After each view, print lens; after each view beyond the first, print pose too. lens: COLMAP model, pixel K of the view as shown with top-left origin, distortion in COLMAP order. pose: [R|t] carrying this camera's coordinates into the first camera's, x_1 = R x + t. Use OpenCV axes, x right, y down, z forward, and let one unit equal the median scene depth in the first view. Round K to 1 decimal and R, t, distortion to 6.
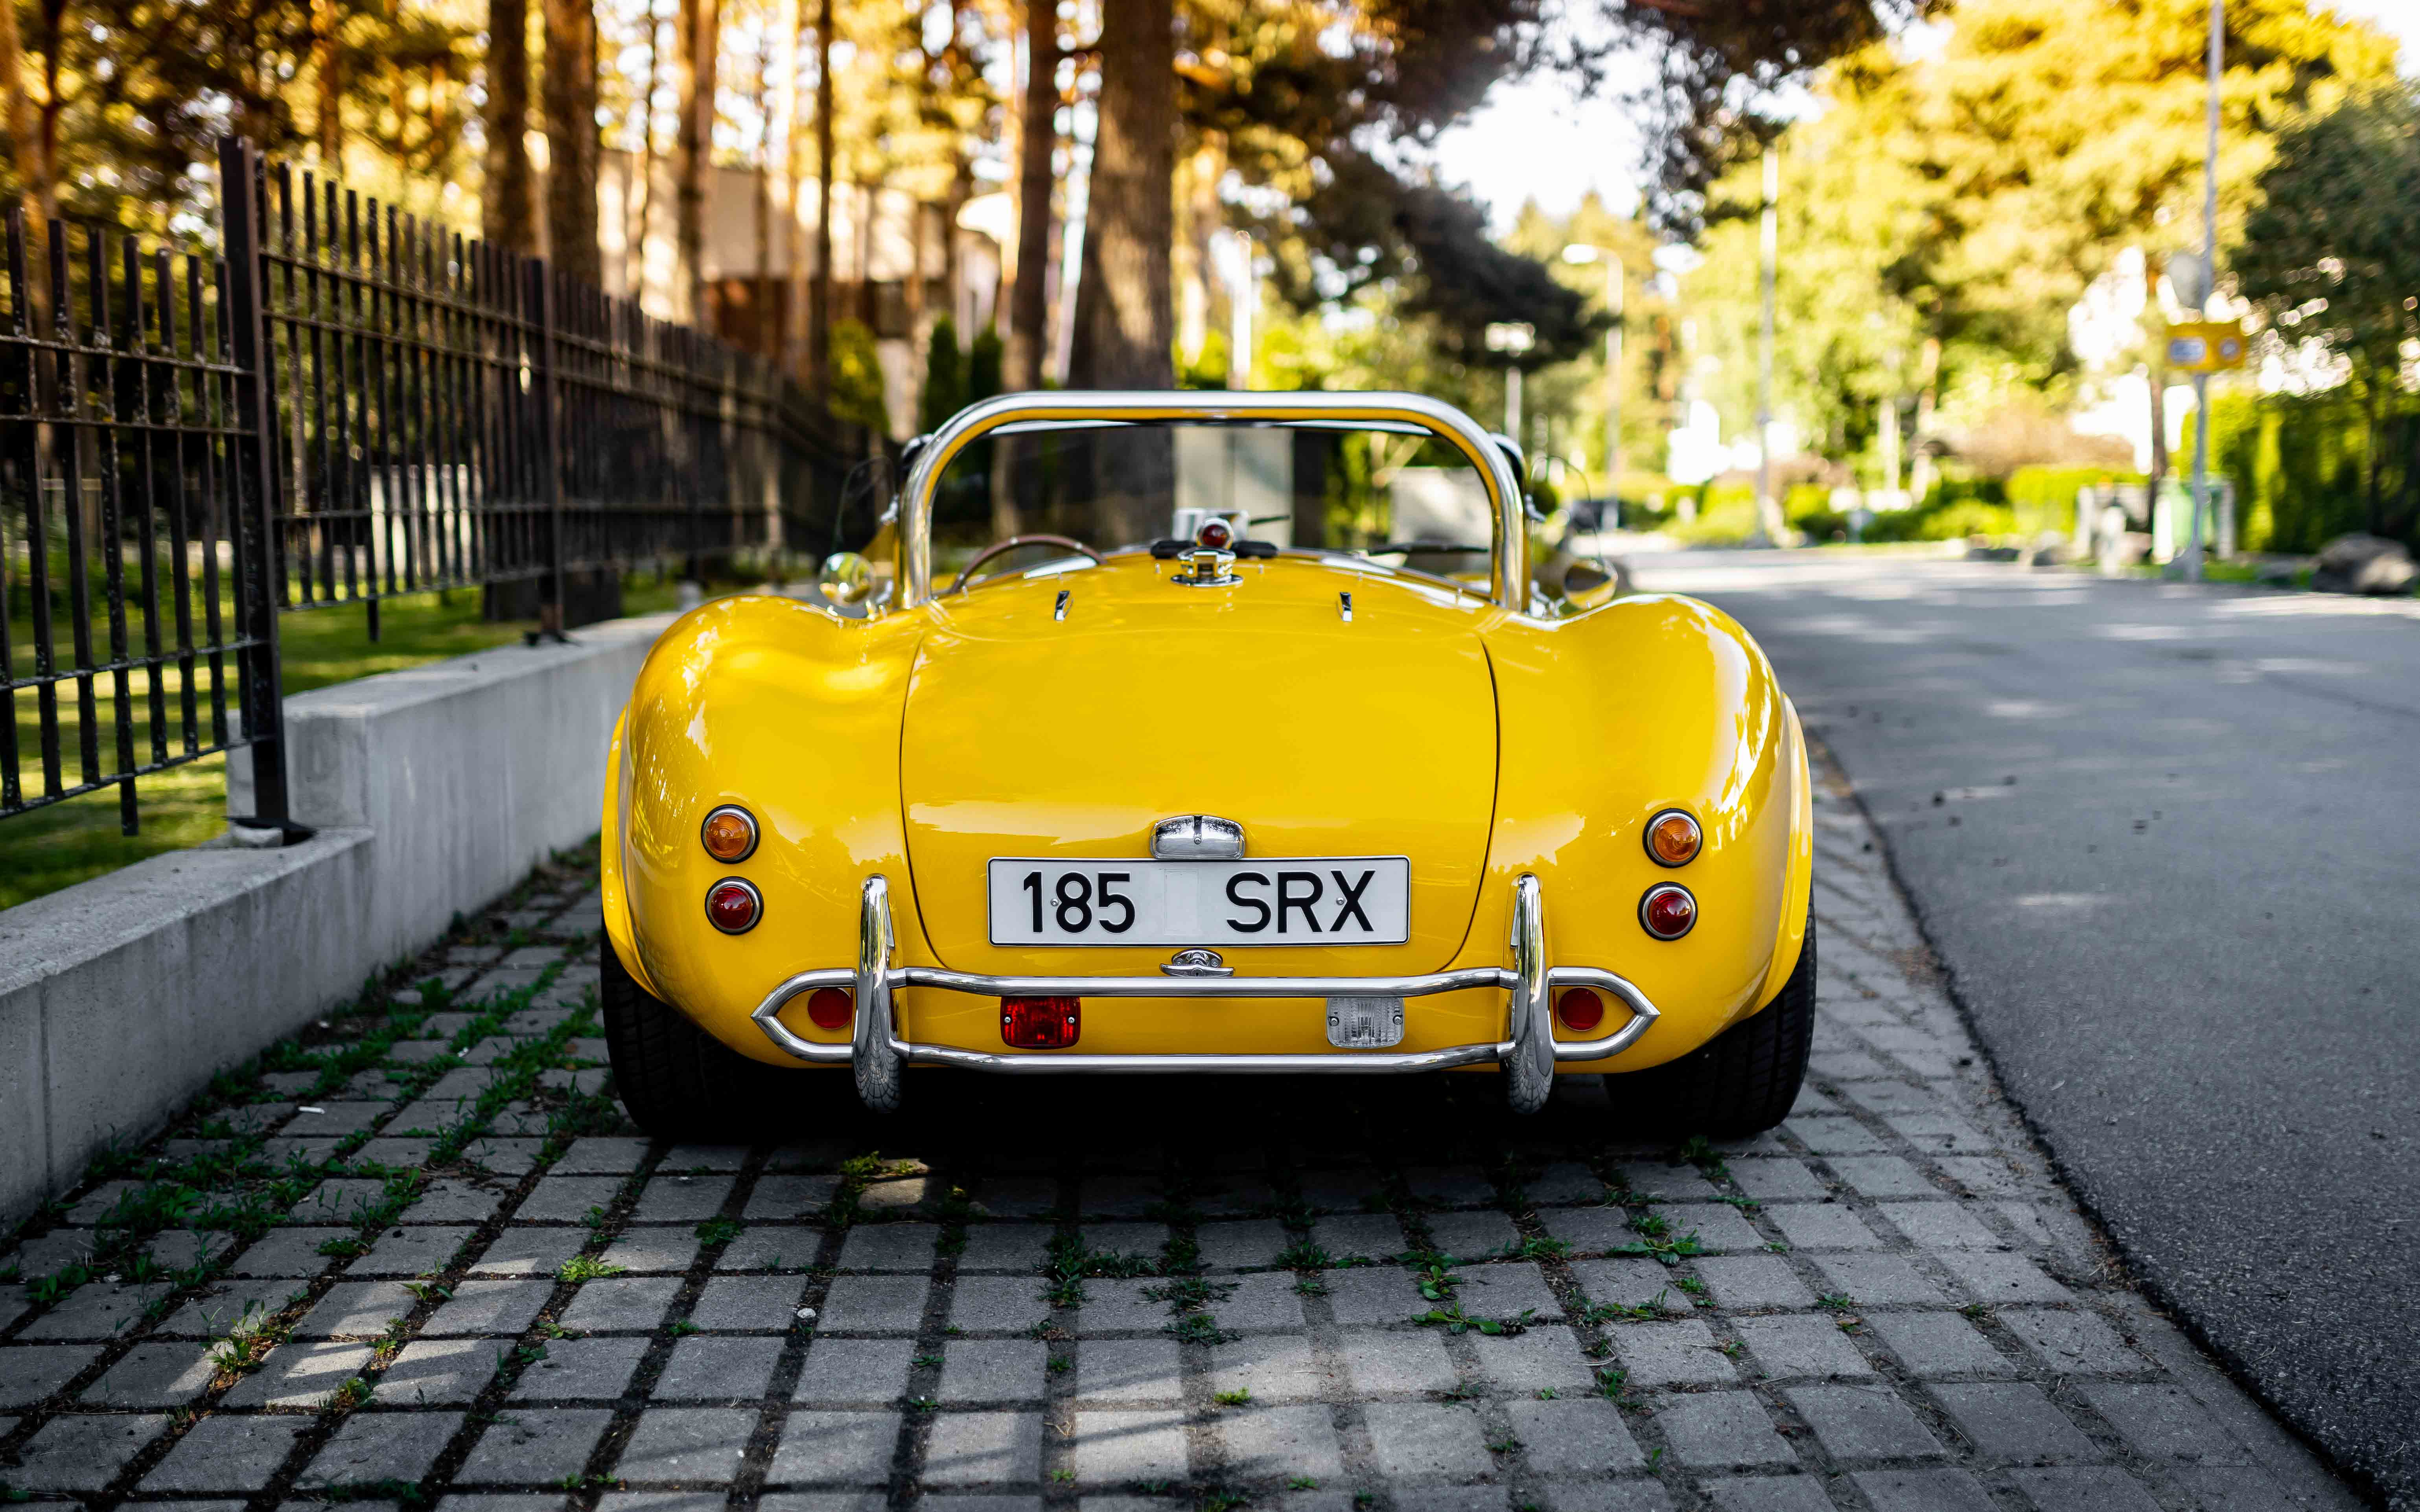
lens RADIAL K [[2492.0, 0, 1210.0], [0, 2492.0, 756.0], [0, 0, 1]] dist [0.005967, 0.007538]
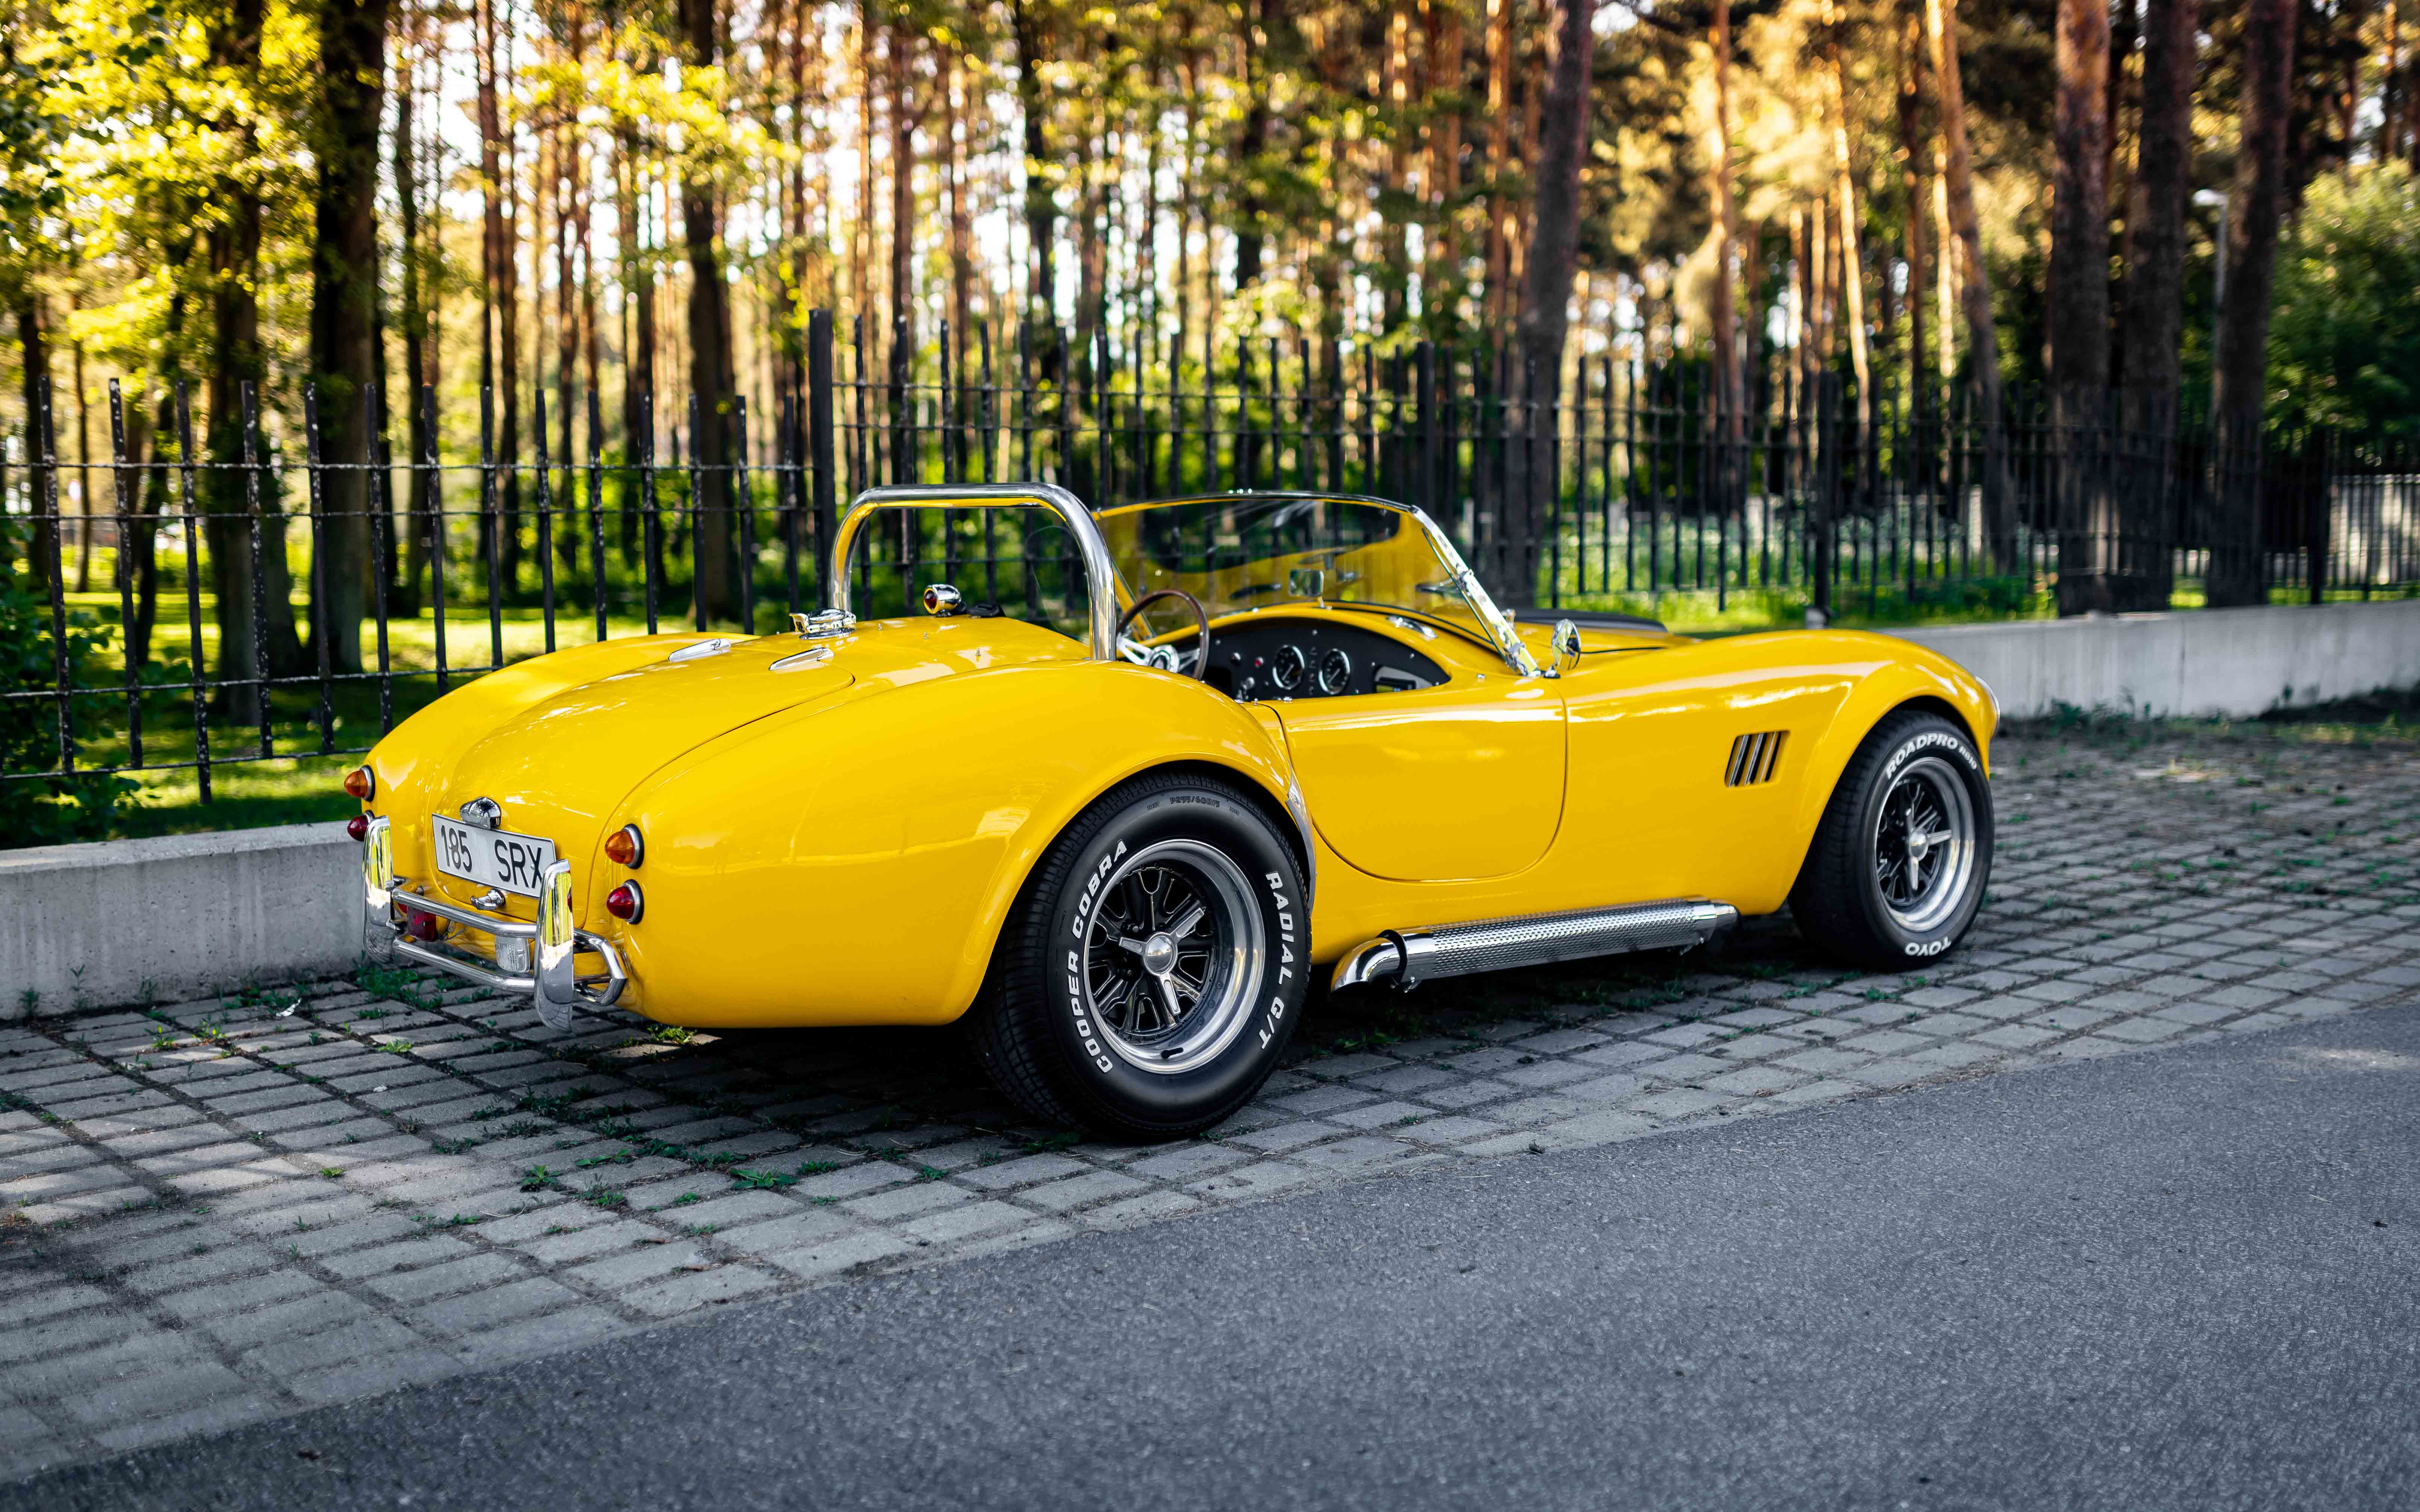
lens RADIAL K [[2353.6, 0, 1210.0], [0, 2353.6, 756.0], [0, 0, 1]] dist [0.003514, 0.005747]
pose [[0.644385, 0.073735, -0.761138, 1.311187], [-0.072123, 0.996764, 0.035501, -0.079466], [0.761292, 0.032019, 0.647618, 0.425981]]
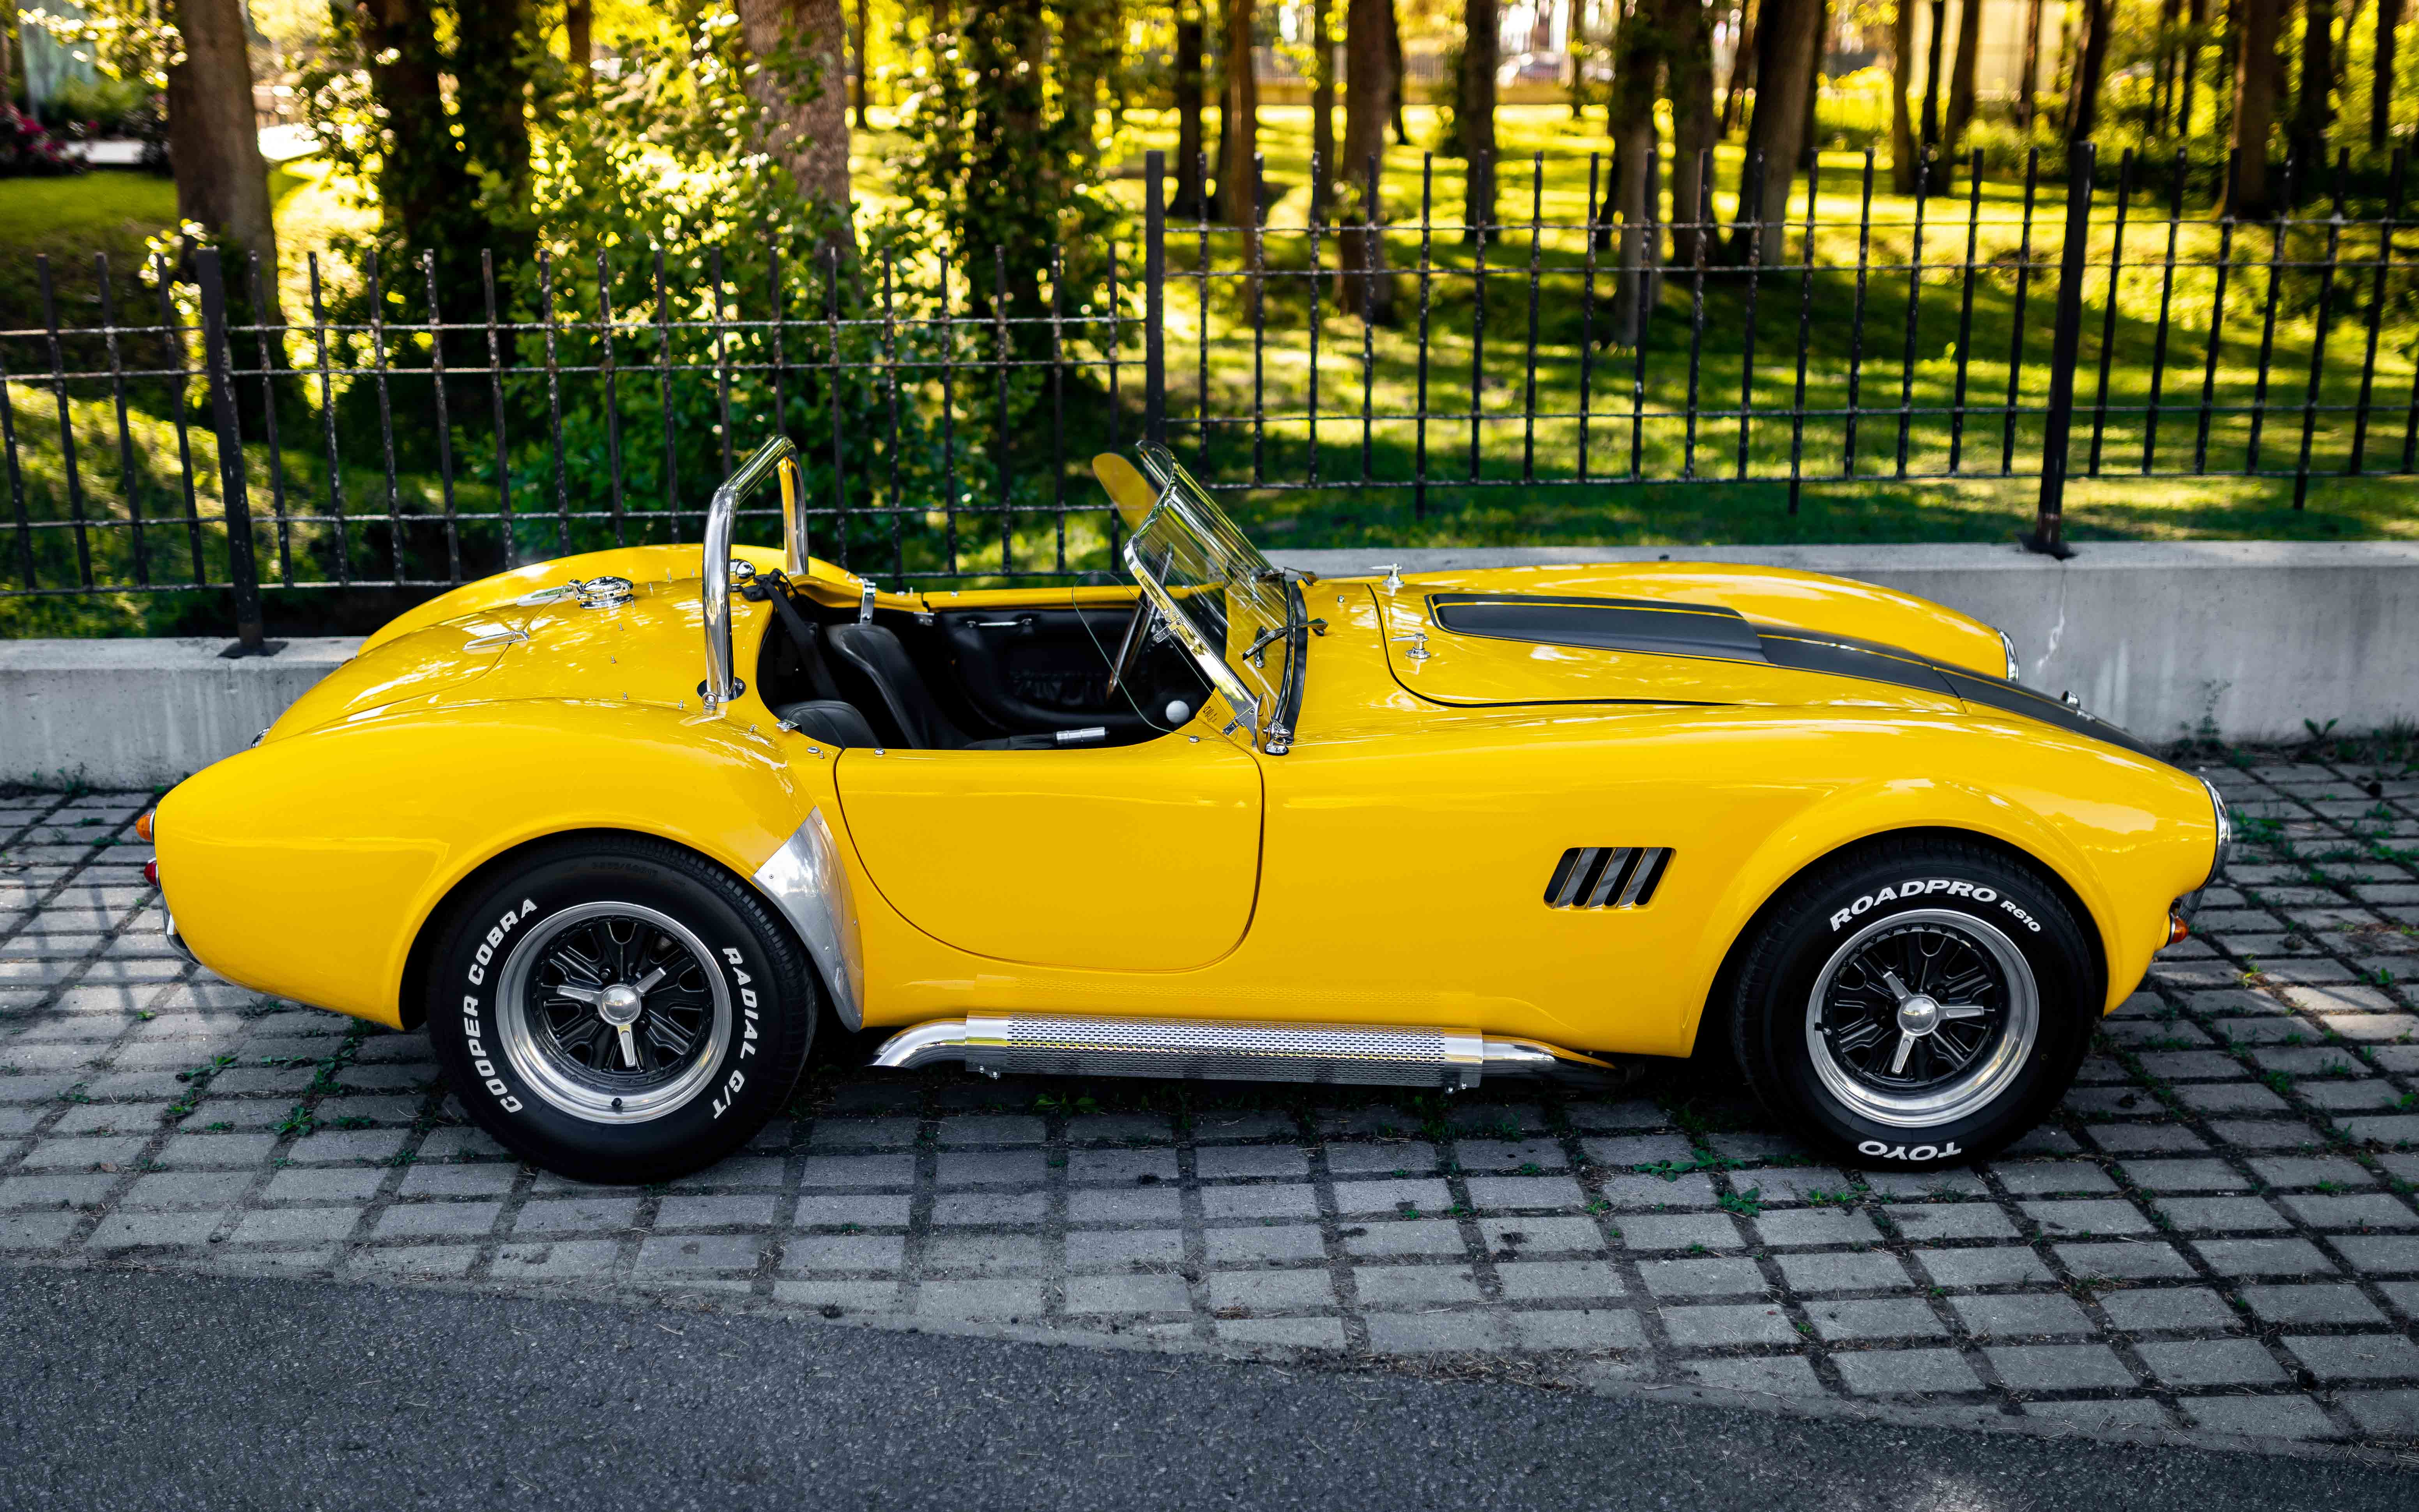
lens RADIAL K [[2439.0, 0, 1209.5], [0, 2439.0, 756.0], [0, 0, 1]] dist [-0.000664, 0.004151]
pose [[0.022102, 0.280956, -0.959466, 1.585395], [-0.106641, 0.954888, 0.277159, -0.478724], [0.994052, 0.096192, 0.051067, 1.538901]]
